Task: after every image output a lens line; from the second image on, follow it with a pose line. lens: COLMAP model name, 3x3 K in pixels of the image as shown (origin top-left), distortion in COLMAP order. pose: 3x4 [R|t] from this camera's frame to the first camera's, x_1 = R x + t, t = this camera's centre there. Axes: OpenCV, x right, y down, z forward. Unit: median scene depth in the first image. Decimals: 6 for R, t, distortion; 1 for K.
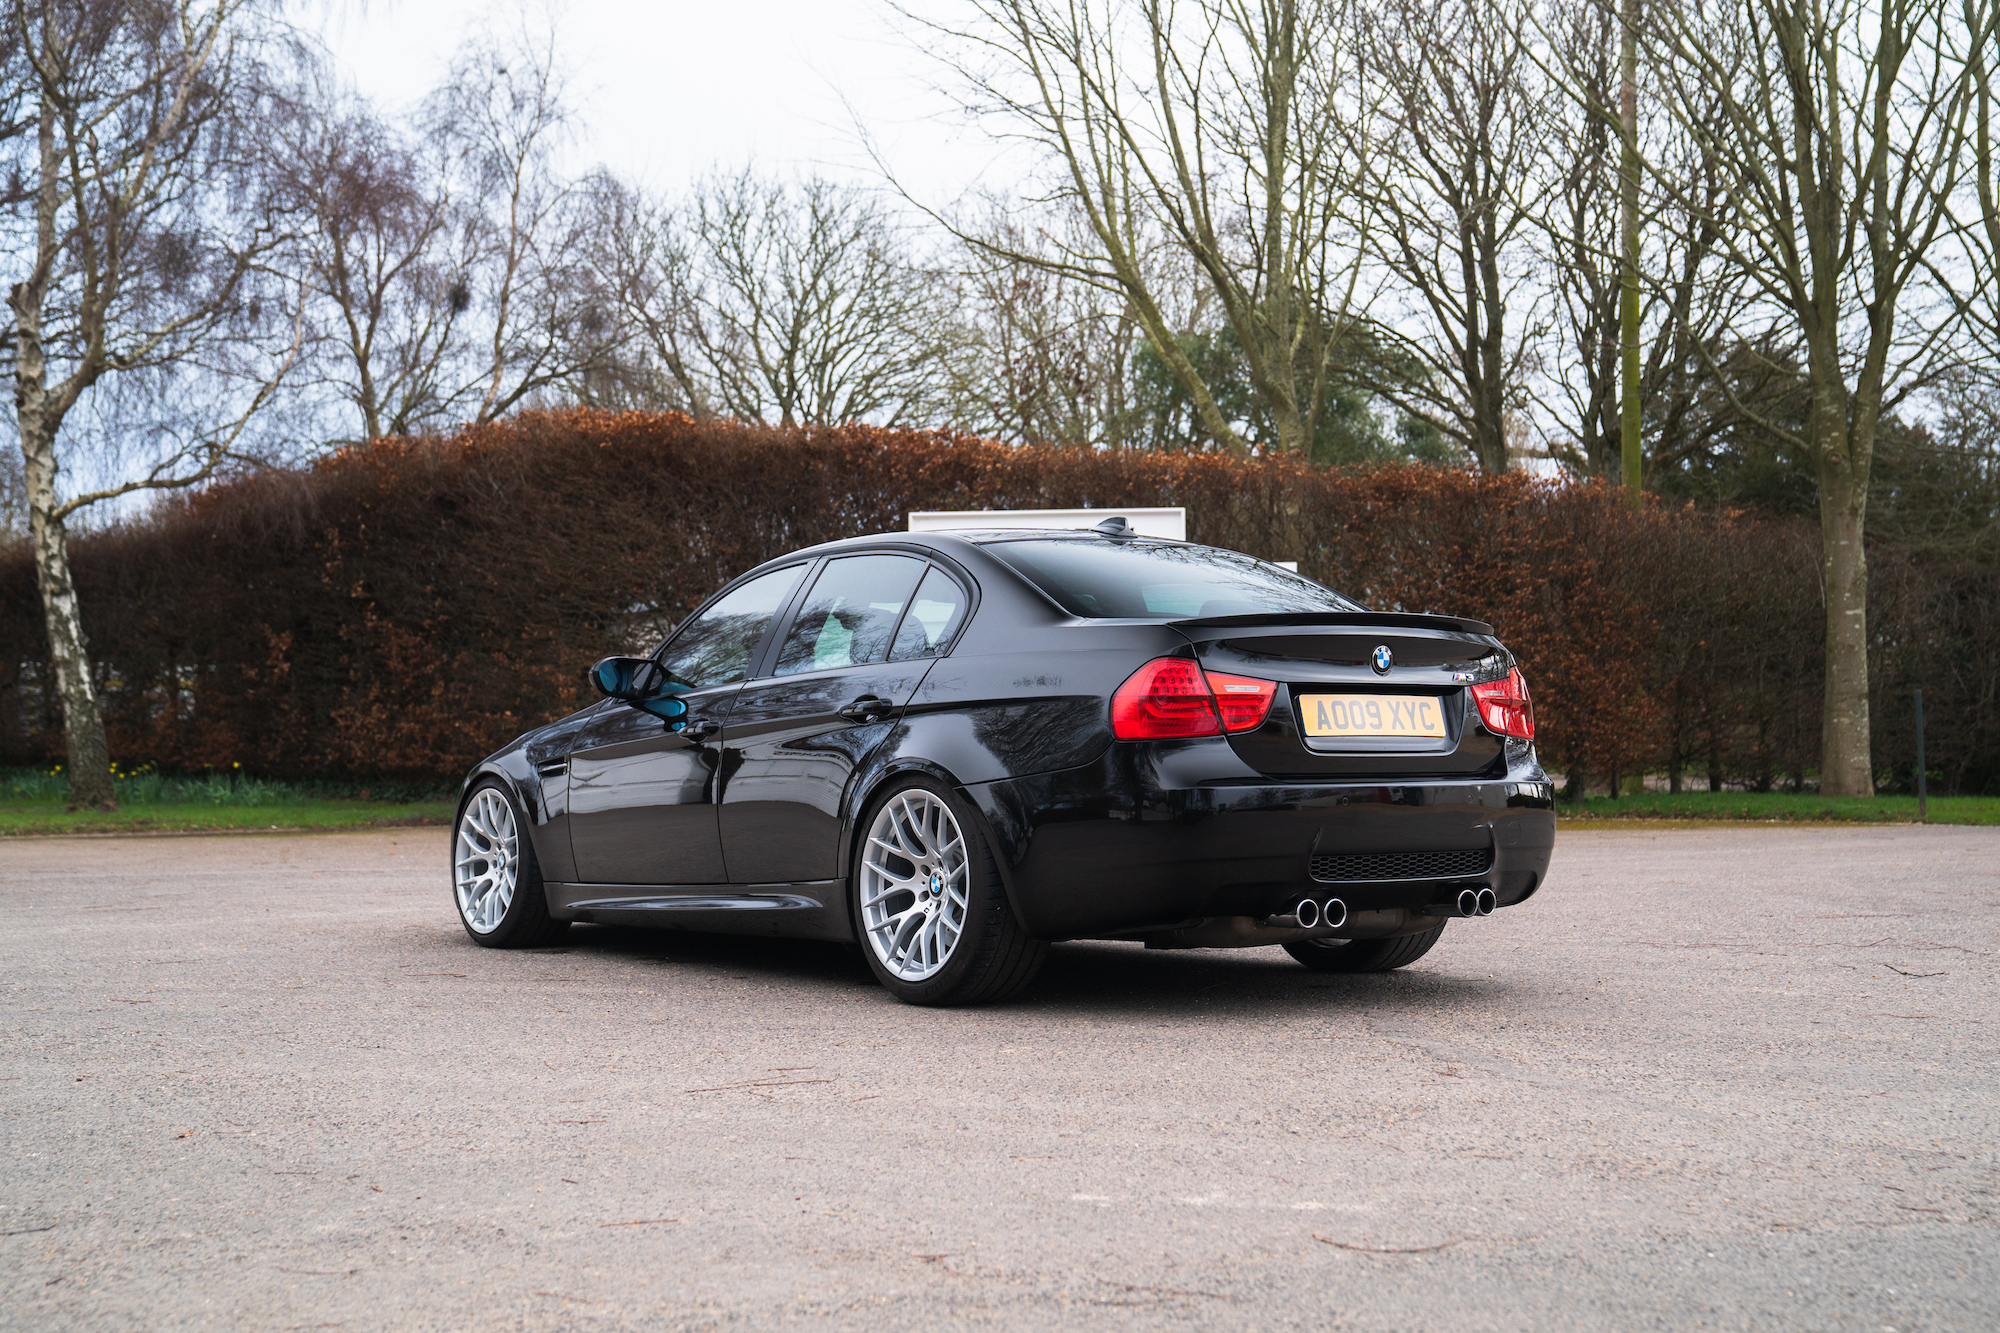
lens RADIAL K [[2458.5, 0, 1007.2], [0, 2458.5, 633.7], [0, 0, 1]] dist [0.089545, -0.019259]
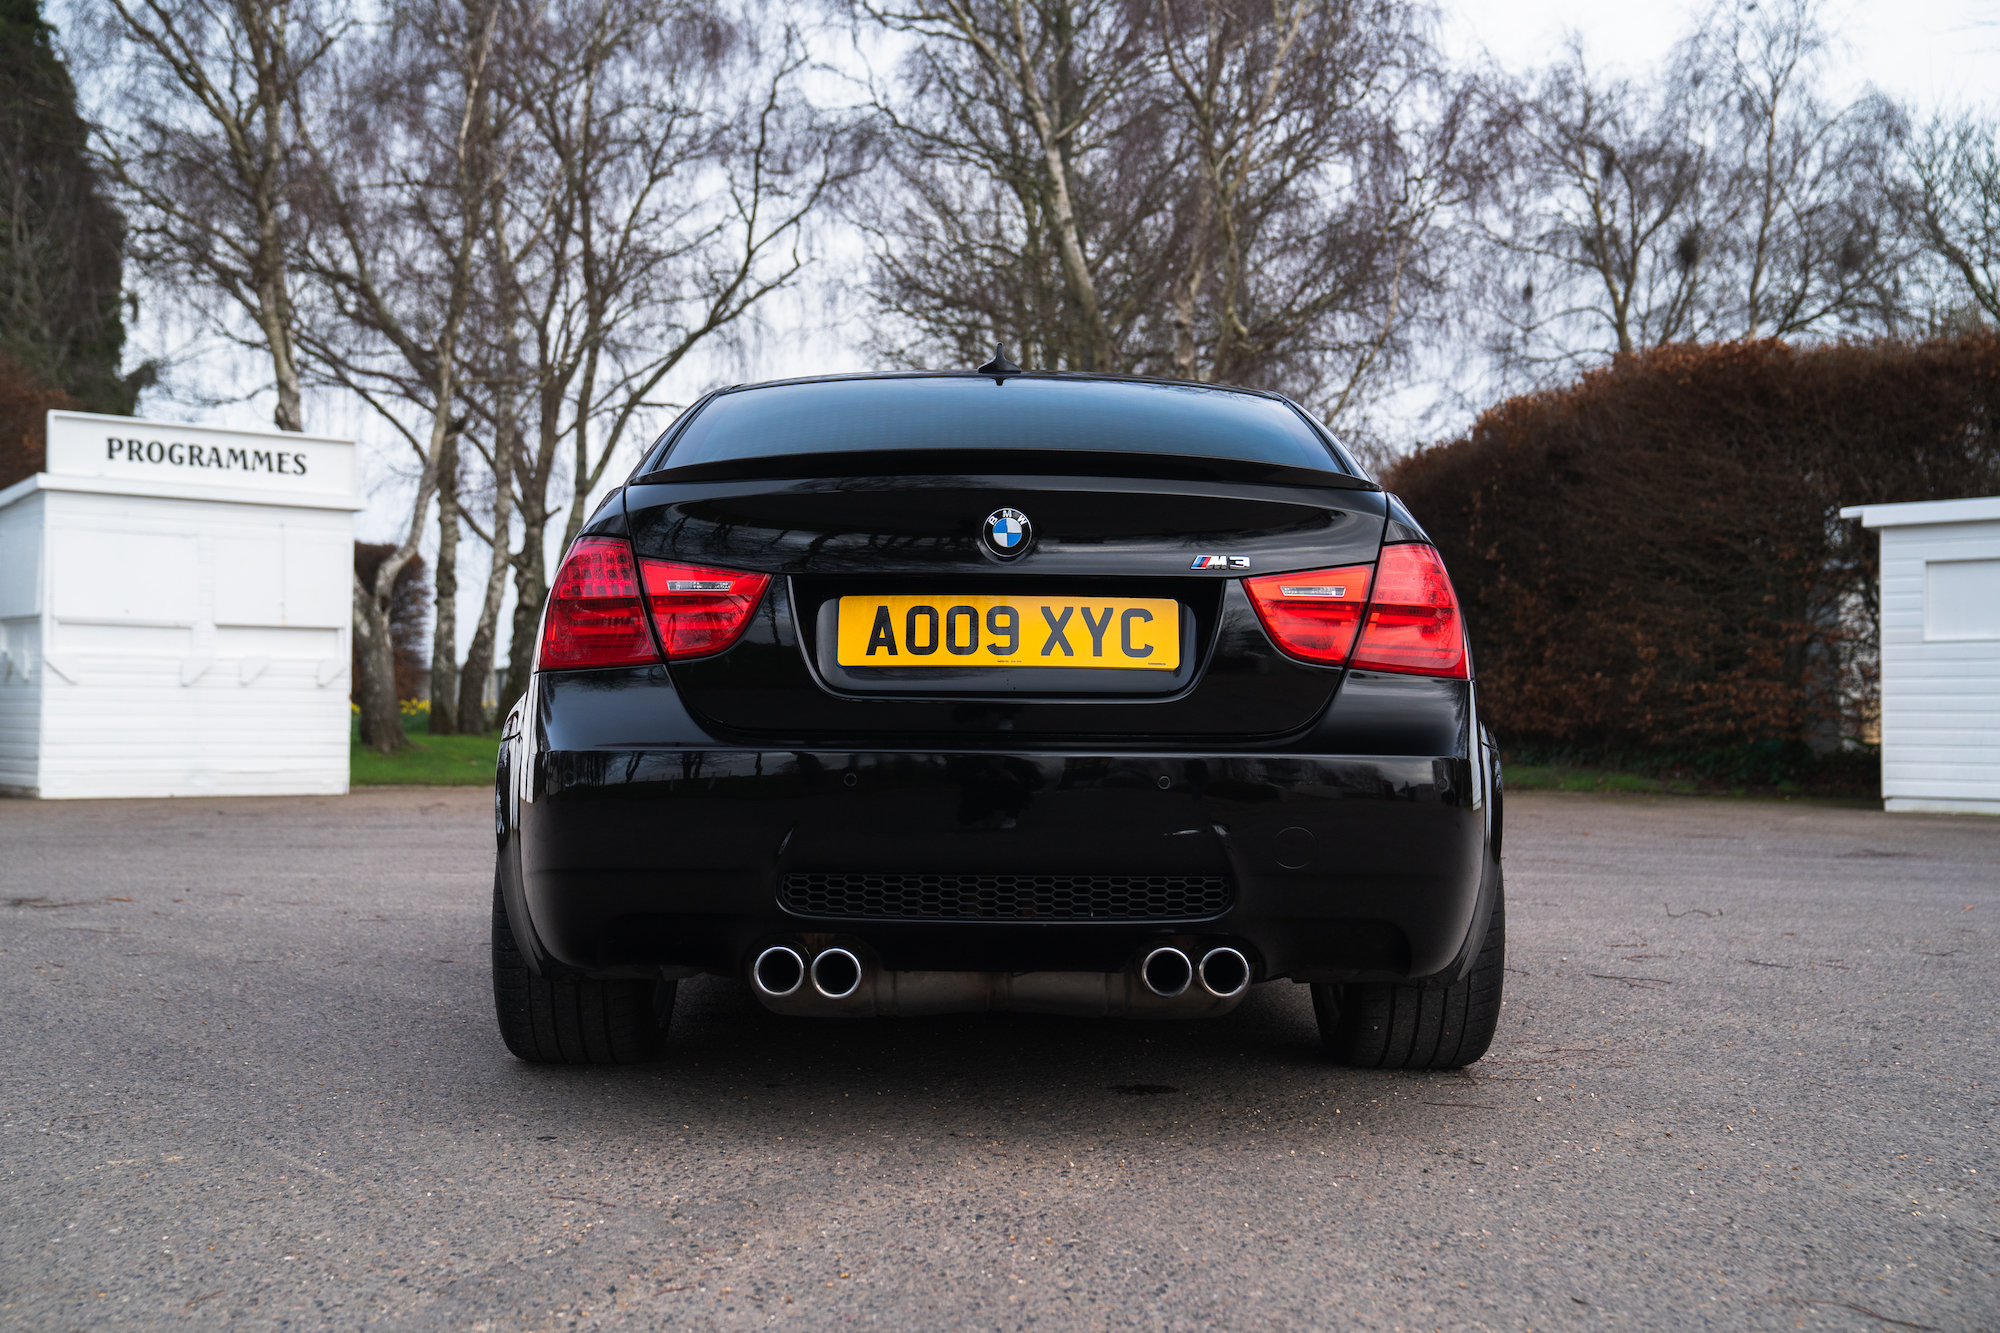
lens RADIAL K [[2278.4, 0, 1000.0], [0, 2278.4, 666.5], [0, 0, 1]] dist [0.004592, 0.375521]
pose [[0.809635, -0.003492, -0.586923, 0.124062], [0.017806, 0.999668, 0.018615, 0.008528], [0.586663, -0.025522, 0.809429, 0.155291]]
